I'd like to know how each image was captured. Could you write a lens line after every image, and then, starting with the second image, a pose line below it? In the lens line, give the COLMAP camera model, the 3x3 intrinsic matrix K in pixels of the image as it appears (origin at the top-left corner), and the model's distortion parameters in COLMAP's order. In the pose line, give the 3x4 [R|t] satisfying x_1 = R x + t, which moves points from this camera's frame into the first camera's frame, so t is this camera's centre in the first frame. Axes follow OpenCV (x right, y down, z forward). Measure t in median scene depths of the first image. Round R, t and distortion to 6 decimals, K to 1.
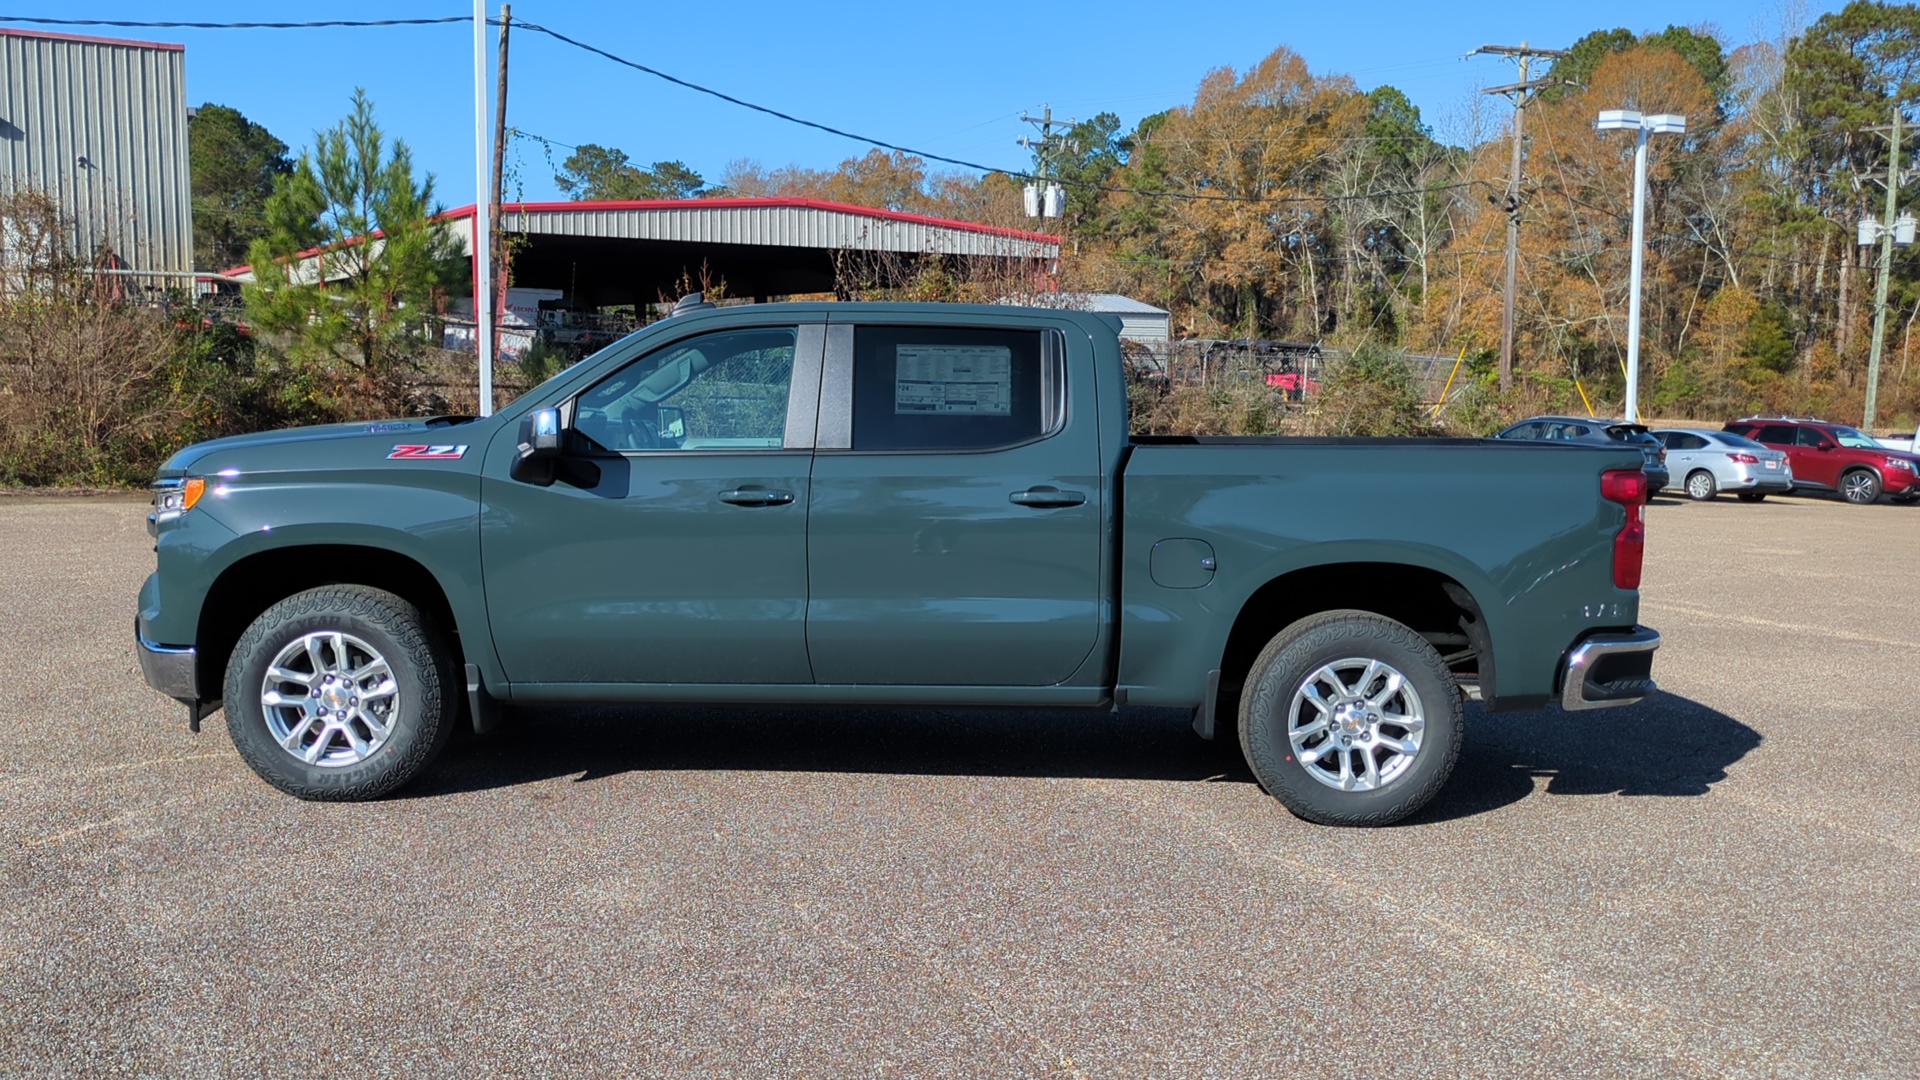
lens RADIAL K [[1647.0, 0, 956.5], [0, 1647.0, 532.2], [0, 0, 1]] dist [0.055780, -0.065109]
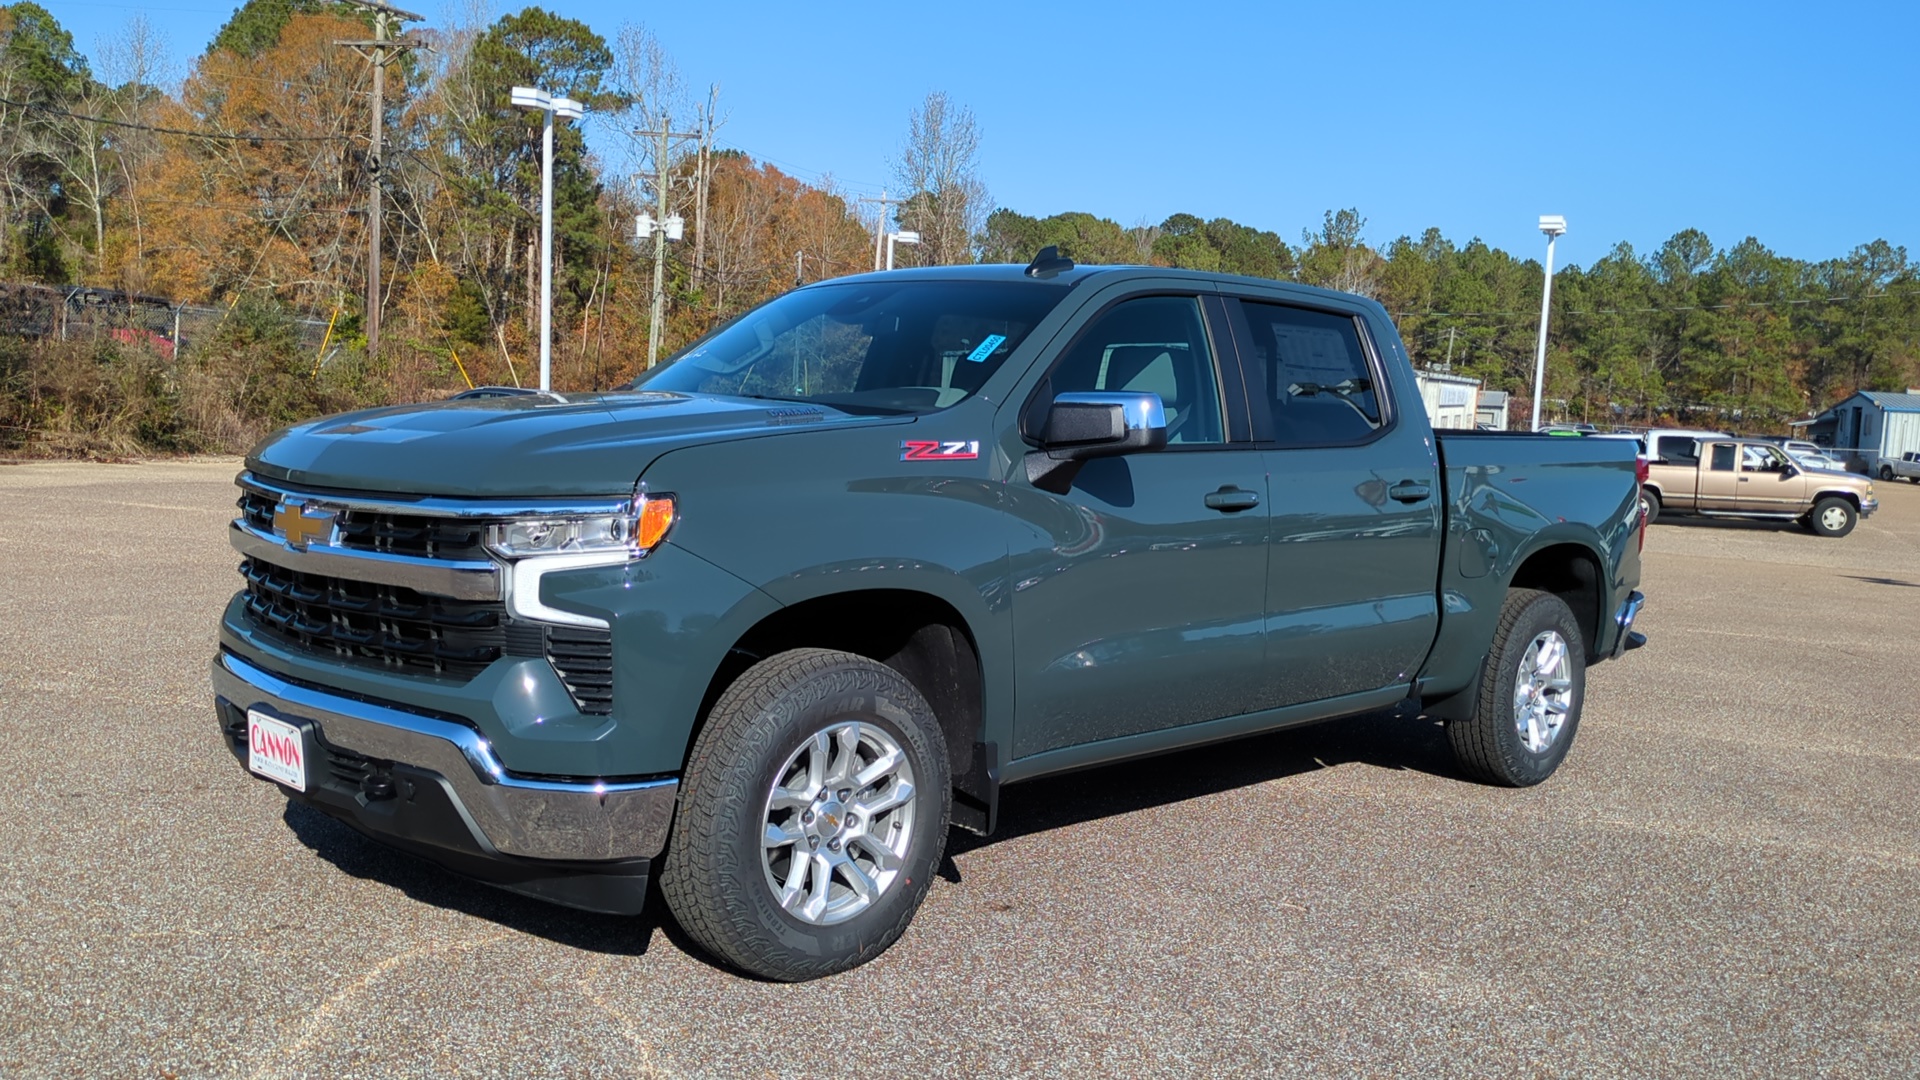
lens RADIAL K [[1647.0, 0, 956.5], [0, 1647.0, 532.2], [0, 0, 1]] dist [0.055780, -0.065109]
pose [[0.710542, -0.041981, 0.702401, -0.095939], [0.027191, 0.999111, 0.032209, -0.004263], [-0.703129, -0.003787, 0.711052, 0.058673]]
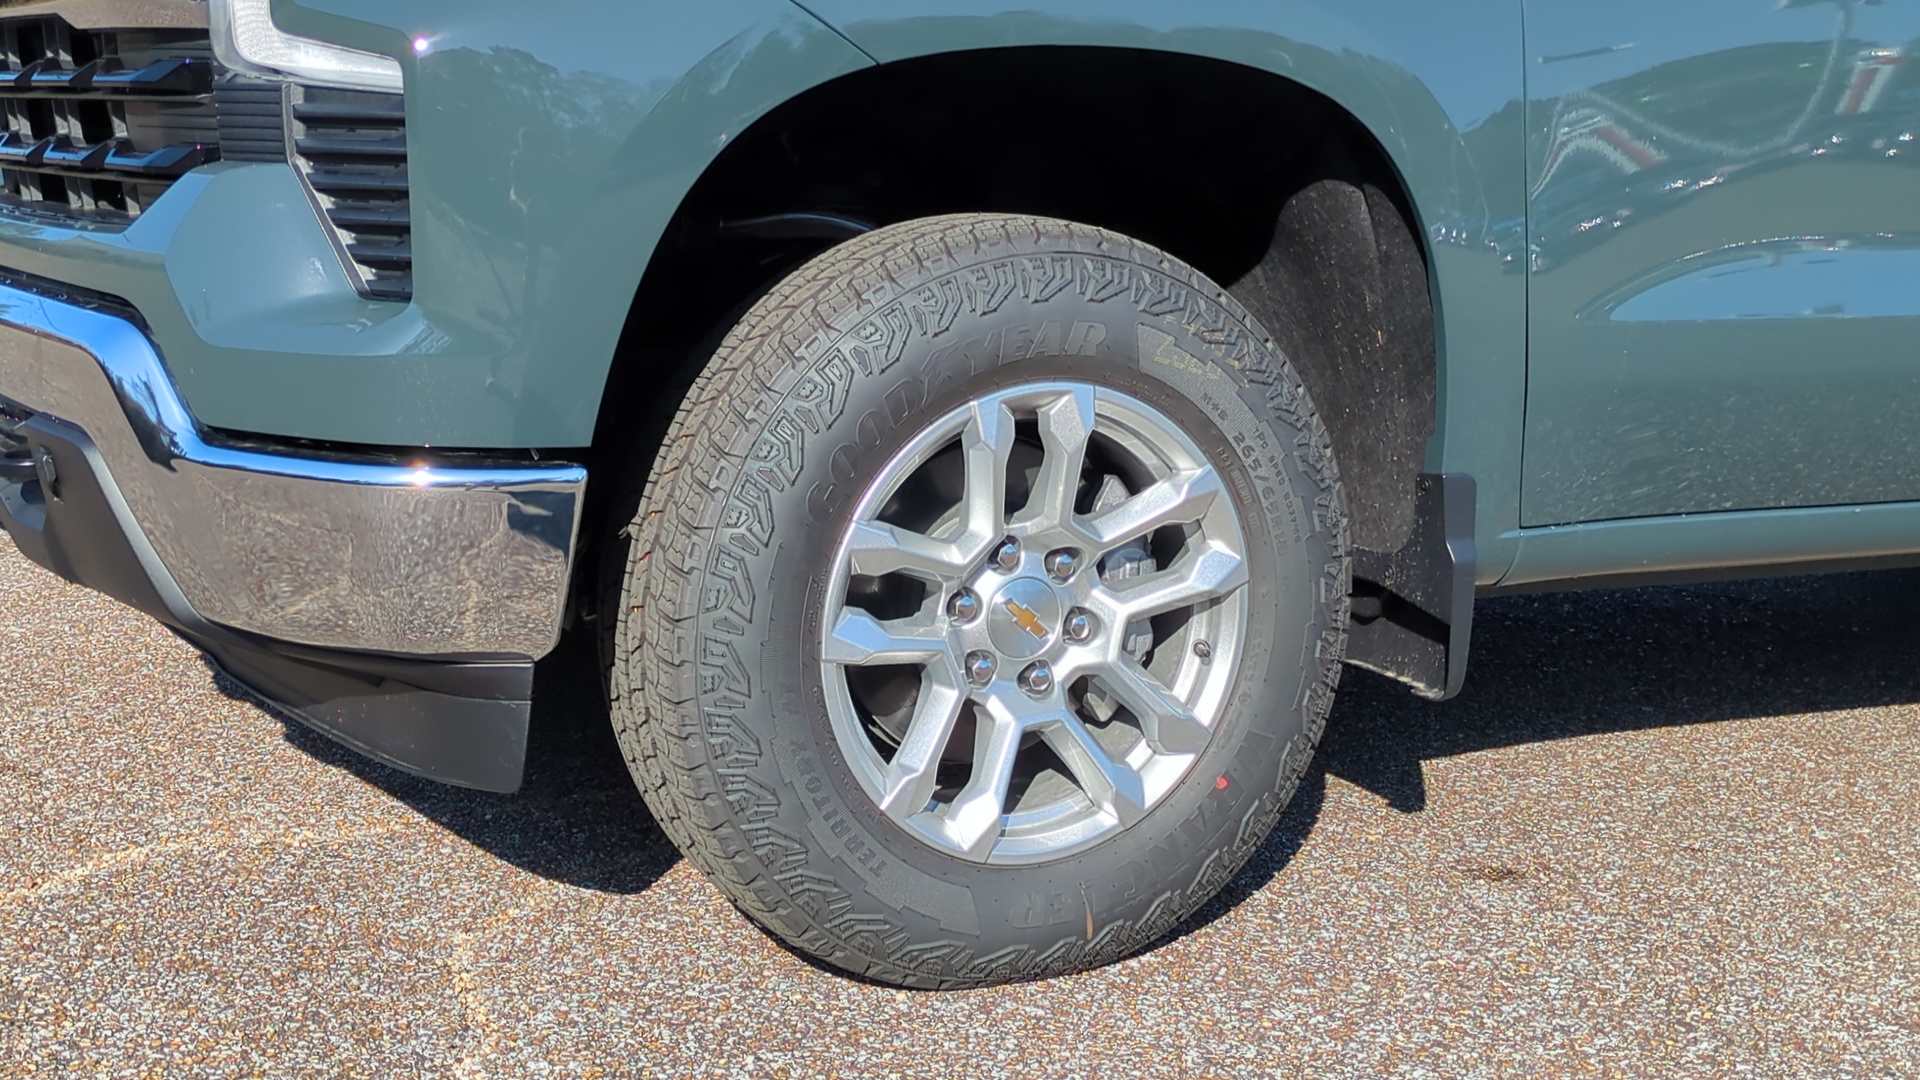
lens RADIAL K [[2115.1, 0, 1041.3], [0, 2115.1, 539.3], [0, 0, 1]] dist [0.007232, -0.013304]
pose [[0.893545, -0.050653, 0.446107, -0.063653], [0.011156, 0.995814, 0.090724, 0.006511], [-0.448834, -0.076089, 0.890370, 0.081447]]
